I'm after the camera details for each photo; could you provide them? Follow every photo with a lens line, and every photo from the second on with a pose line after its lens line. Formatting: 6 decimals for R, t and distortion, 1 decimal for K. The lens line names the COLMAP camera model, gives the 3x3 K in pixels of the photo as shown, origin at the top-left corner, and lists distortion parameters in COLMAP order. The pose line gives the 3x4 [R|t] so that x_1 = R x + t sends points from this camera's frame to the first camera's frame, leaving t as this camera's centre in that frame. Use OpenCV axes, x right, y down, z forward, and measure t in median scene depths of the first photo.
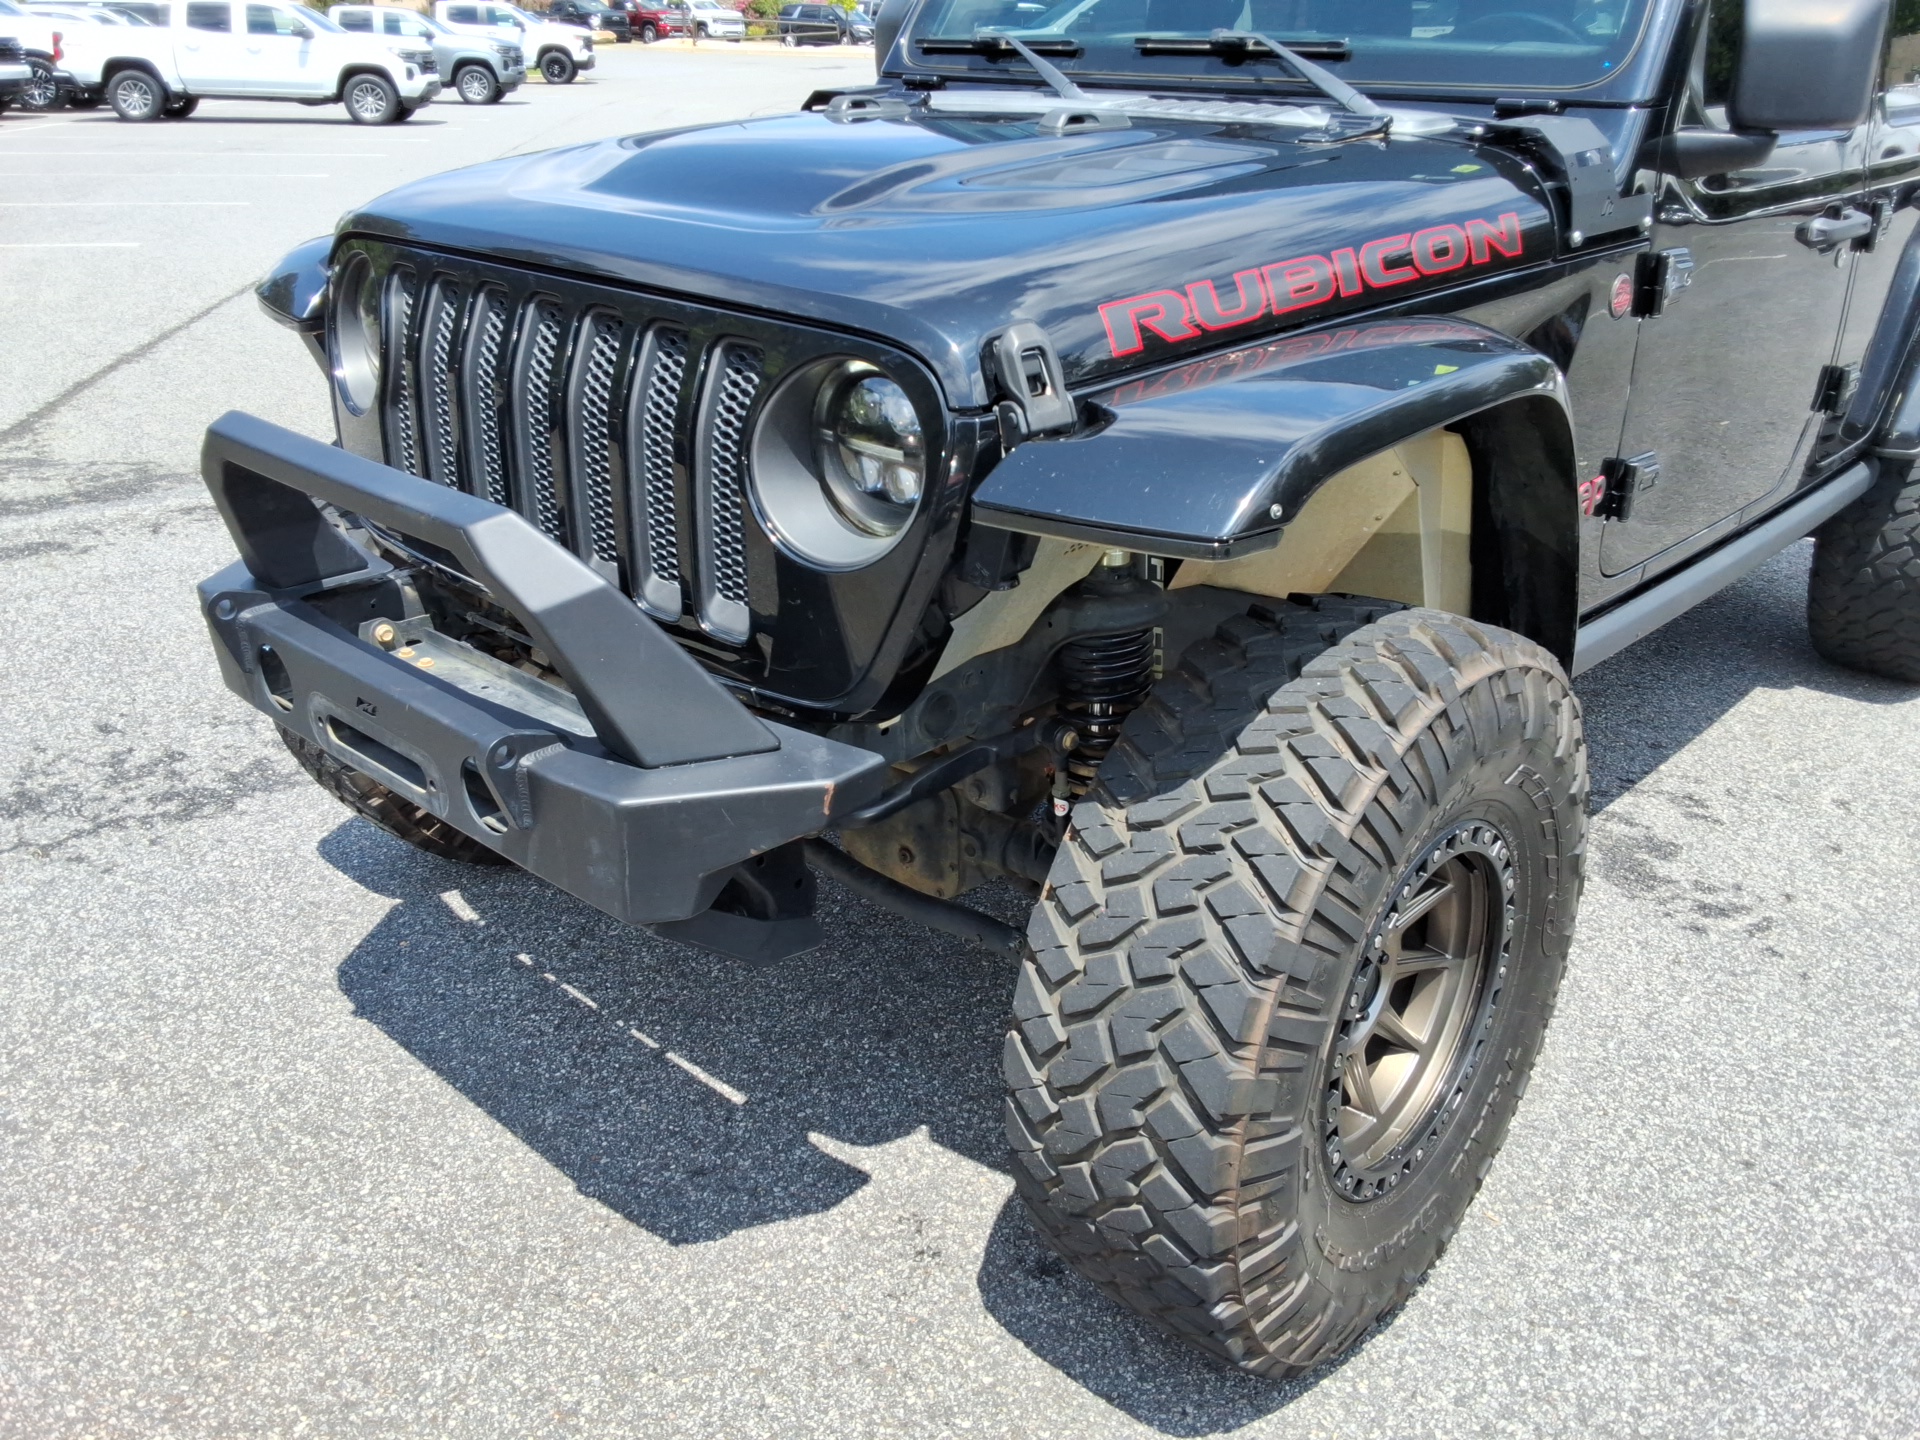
lens RADIAL K [[1584.9, 0, 965.5], [0, 1584.9, 684.6], [0, 0, 1]] dist [0.010531, -0.012558]
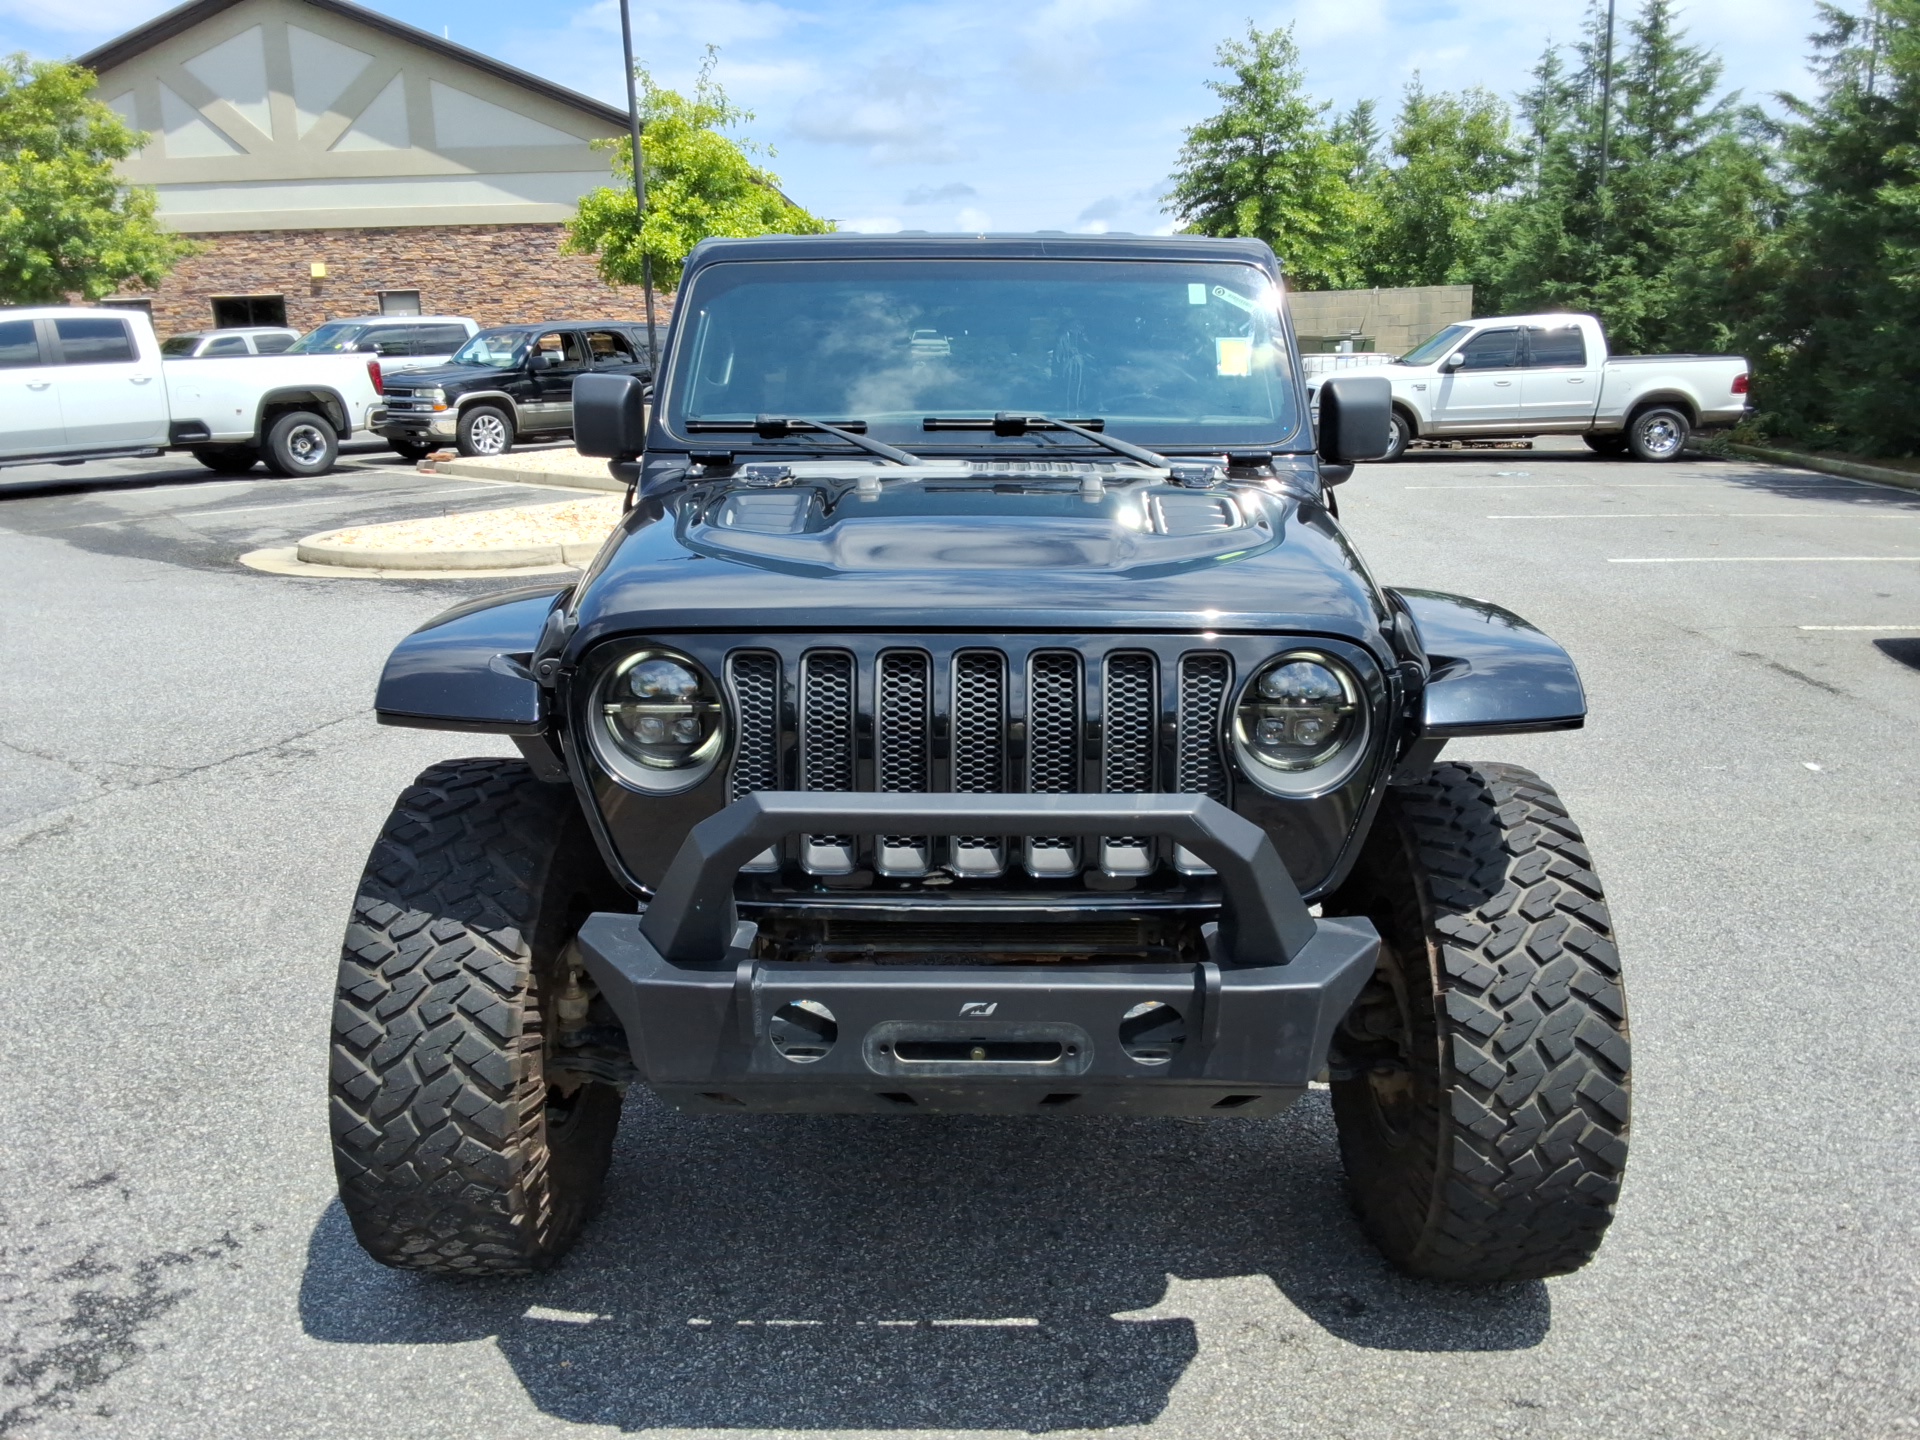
lens RADIAL K [[1549.5, 0, 976.2], [0, 1549.5, 697.0], [0, 0, 1]] dist [0.109554, -0.169451]
pose [[0.745144, -0.152954, 0.649127, -0.752931], [0.263501, 0.961670, -0.075878, -0.086224], [-0.612640, 0.227586, 0.756886, 0.058135]]
